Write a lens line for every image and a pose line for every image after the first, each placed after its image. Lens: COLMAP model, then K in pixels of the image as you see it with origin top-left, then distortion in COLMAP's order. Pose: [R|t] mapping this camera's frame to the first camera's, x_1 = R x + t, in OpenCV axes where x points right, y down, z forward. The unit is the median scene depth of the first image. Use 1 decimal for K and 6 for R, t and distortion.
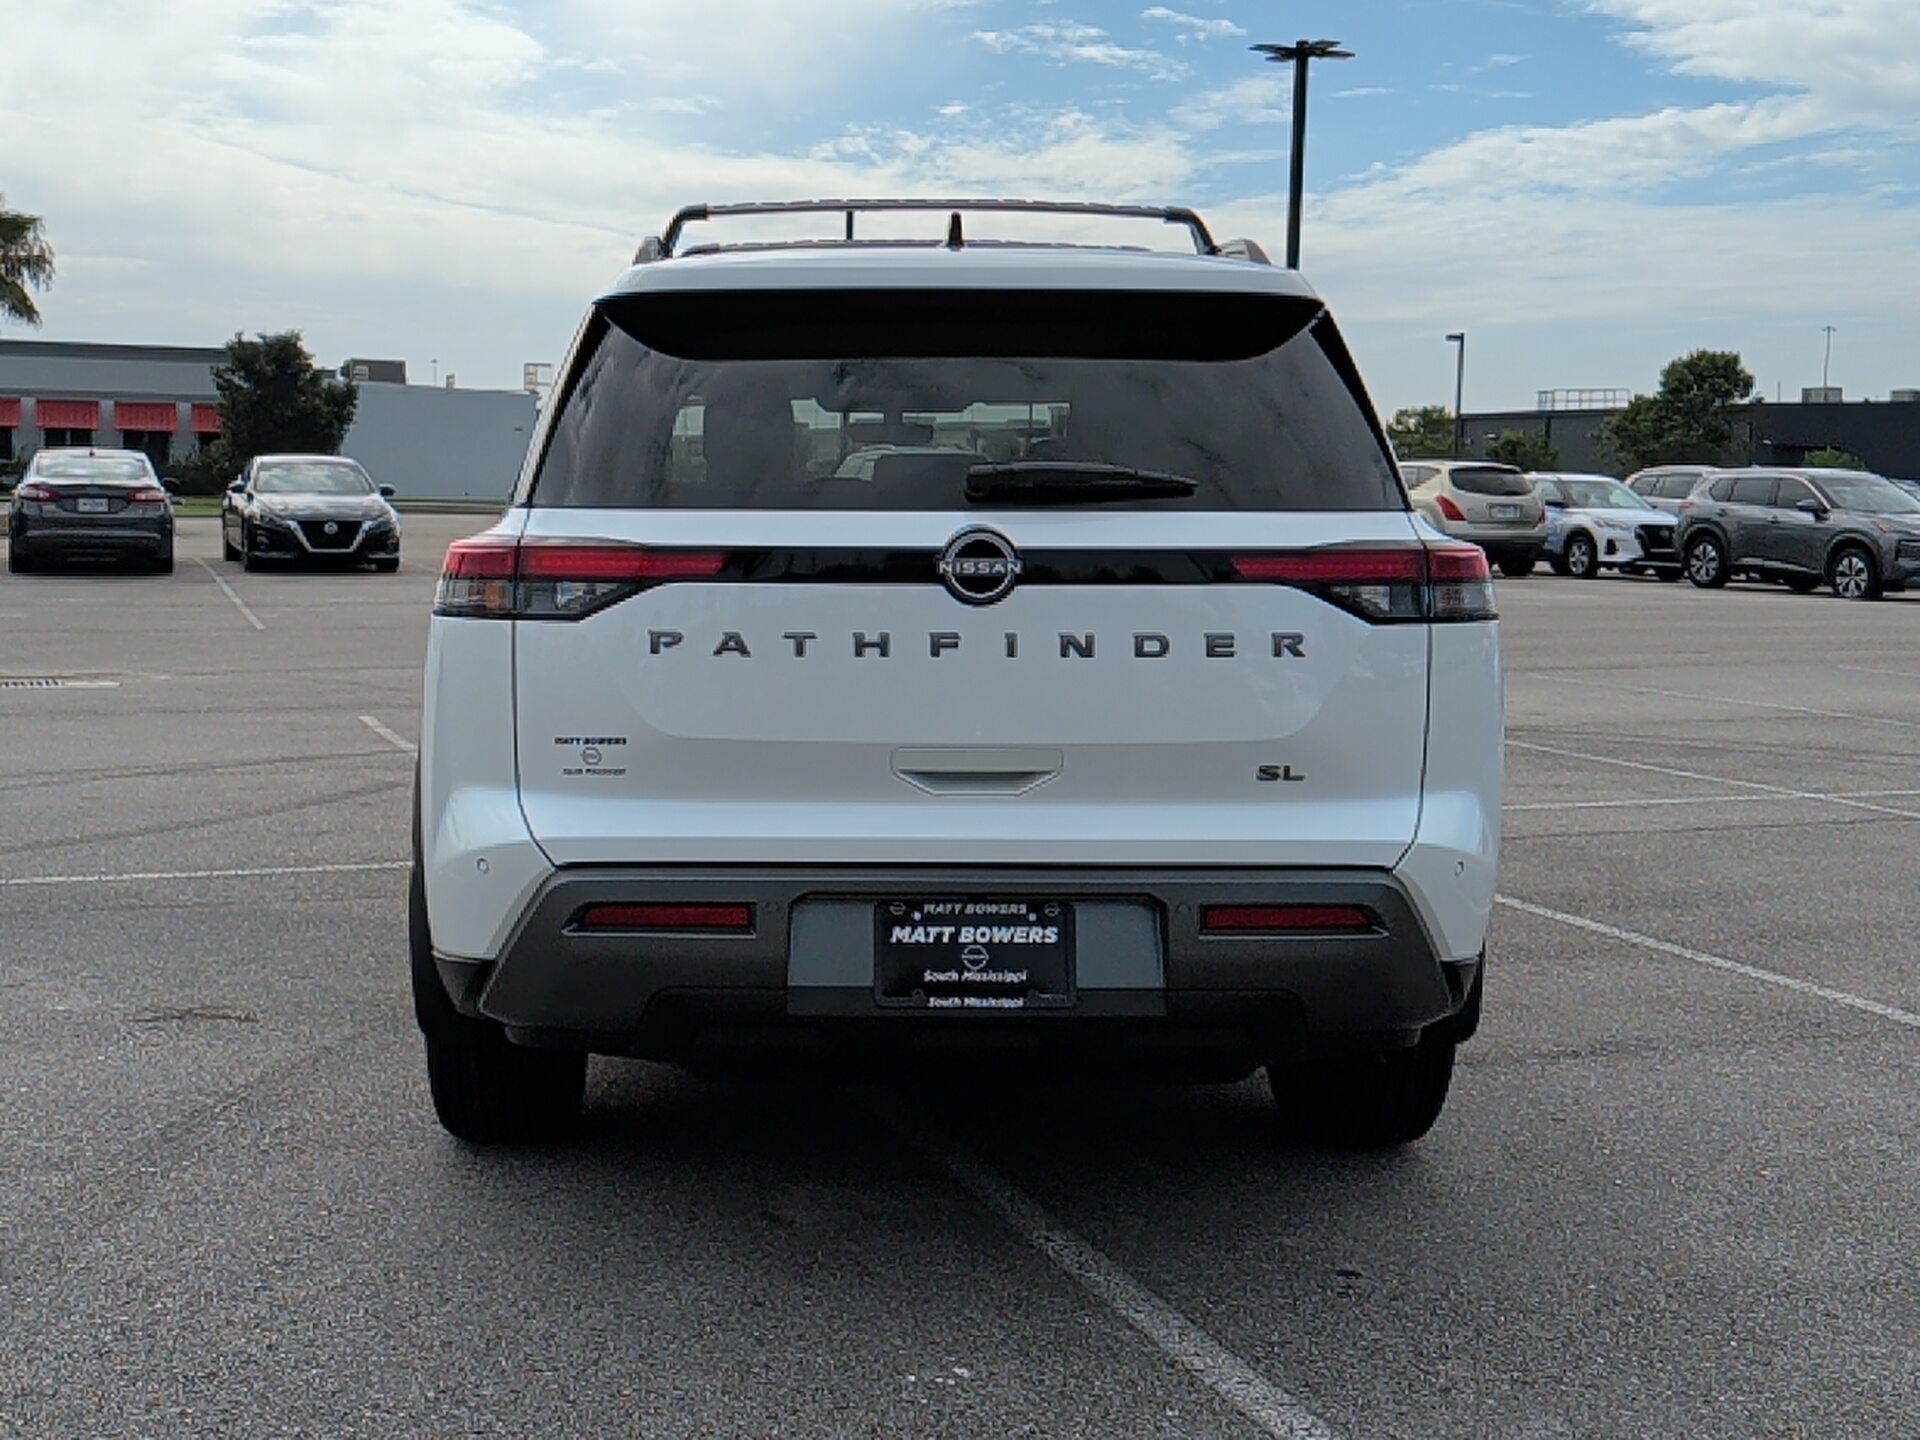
lens RADIAL K [[2334.0, 0, 960.0], [0, 2334.0, 720.0], [0, 0, 1]] dist [0.004778, -0.038552]
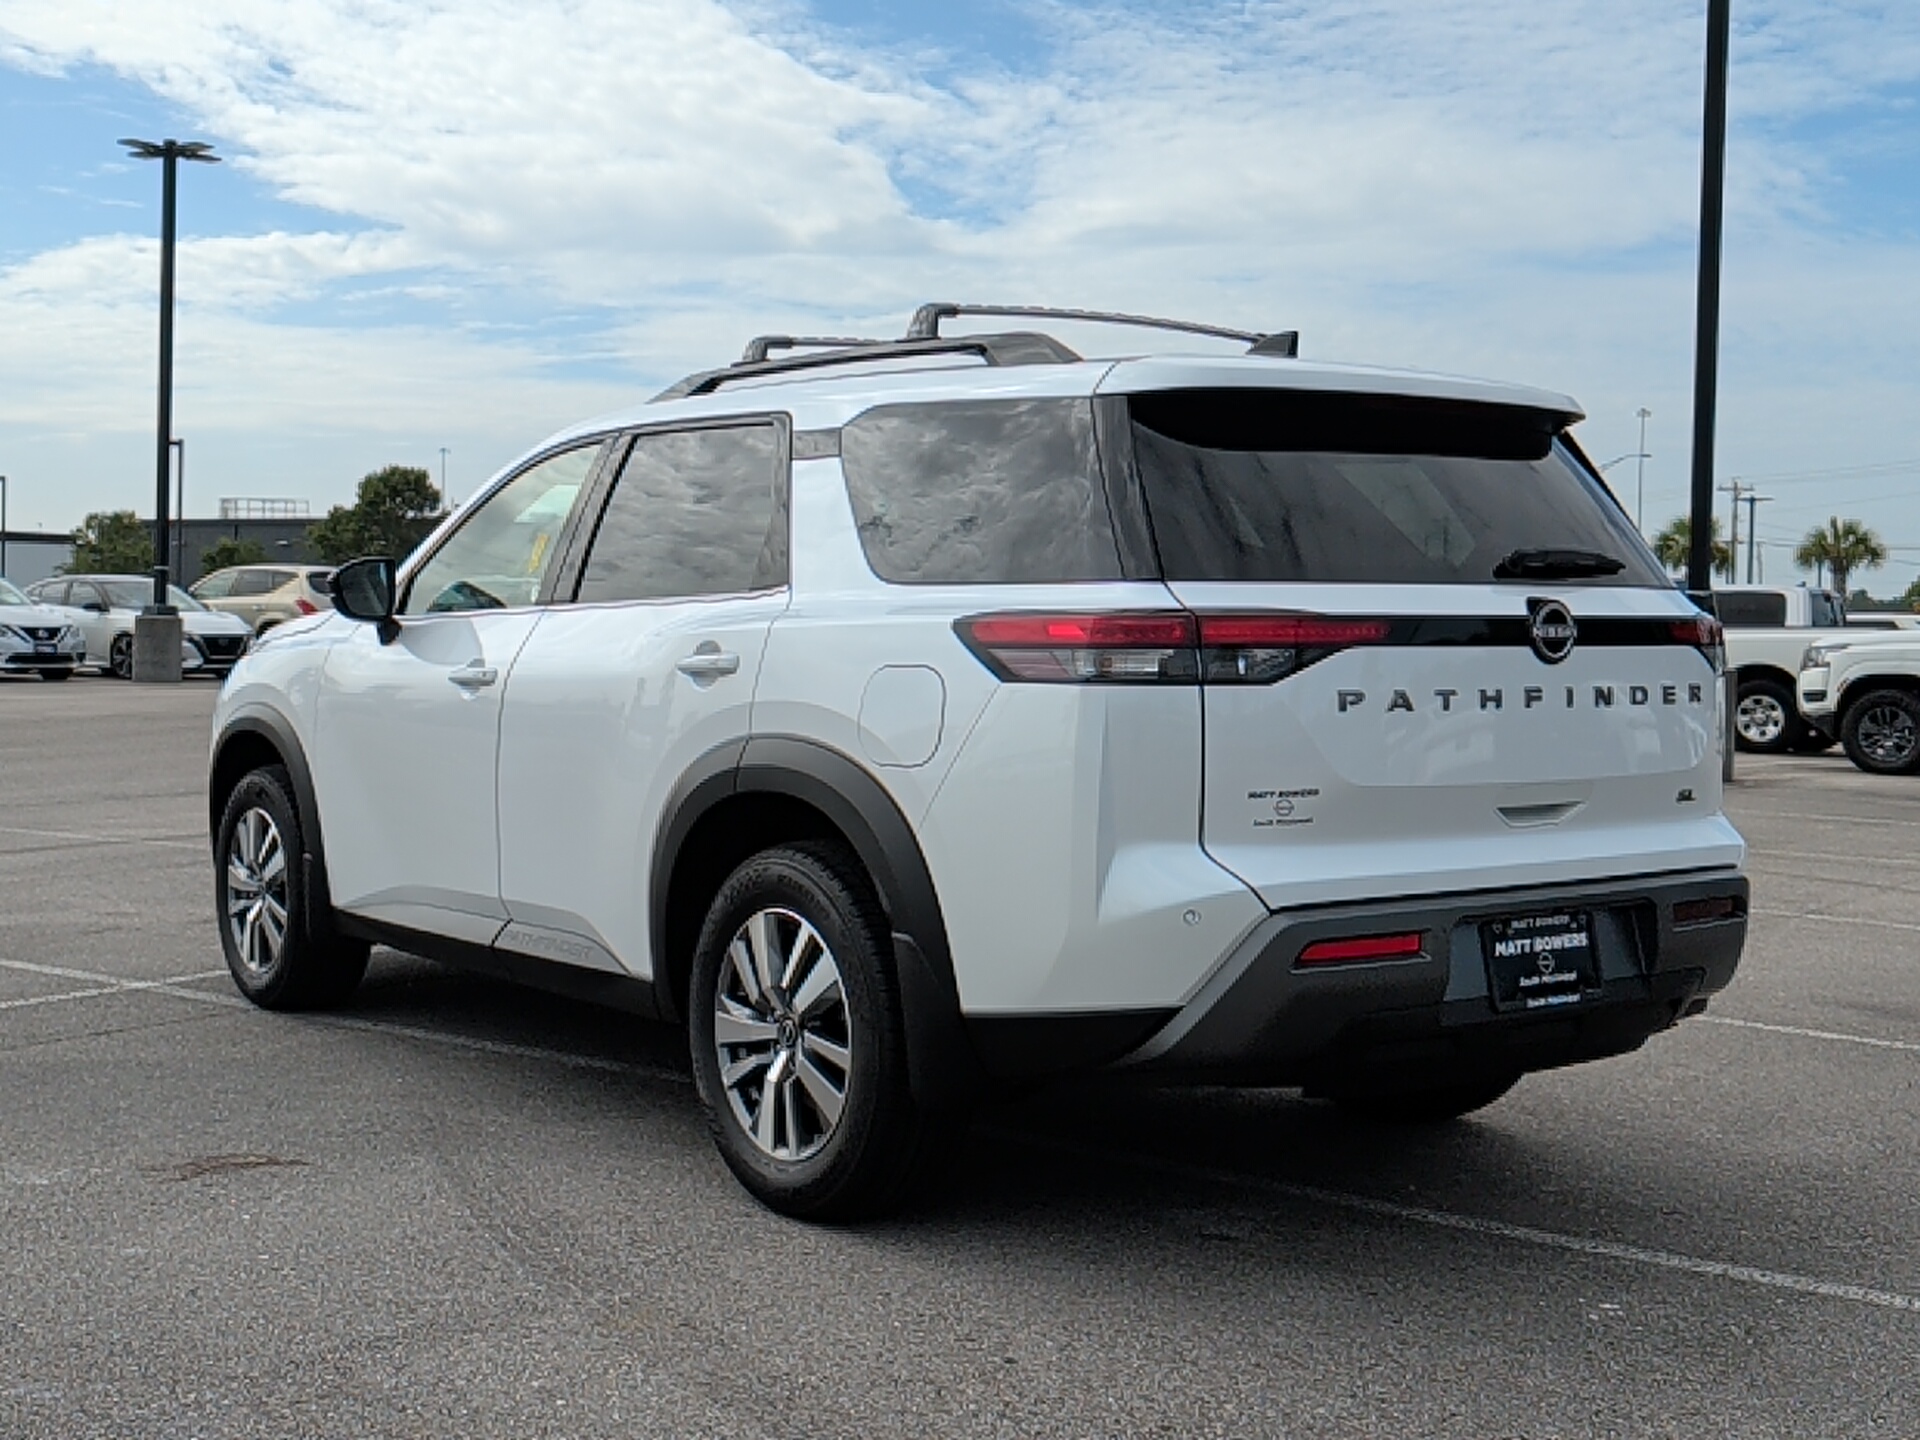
lens RADIAL K [[2285.8, 0, 934.2], [0, 2285.8, 681.3], [0, 0, 1]] dist [0.134645, -0.577749]
pose [[0.810177, -0.016181, 0.585962, -0.864930], [0.053325, 0.997509, -0.046183, -0.002642], [-0.583755, 0.068663, 0.809021, 0.217020]]
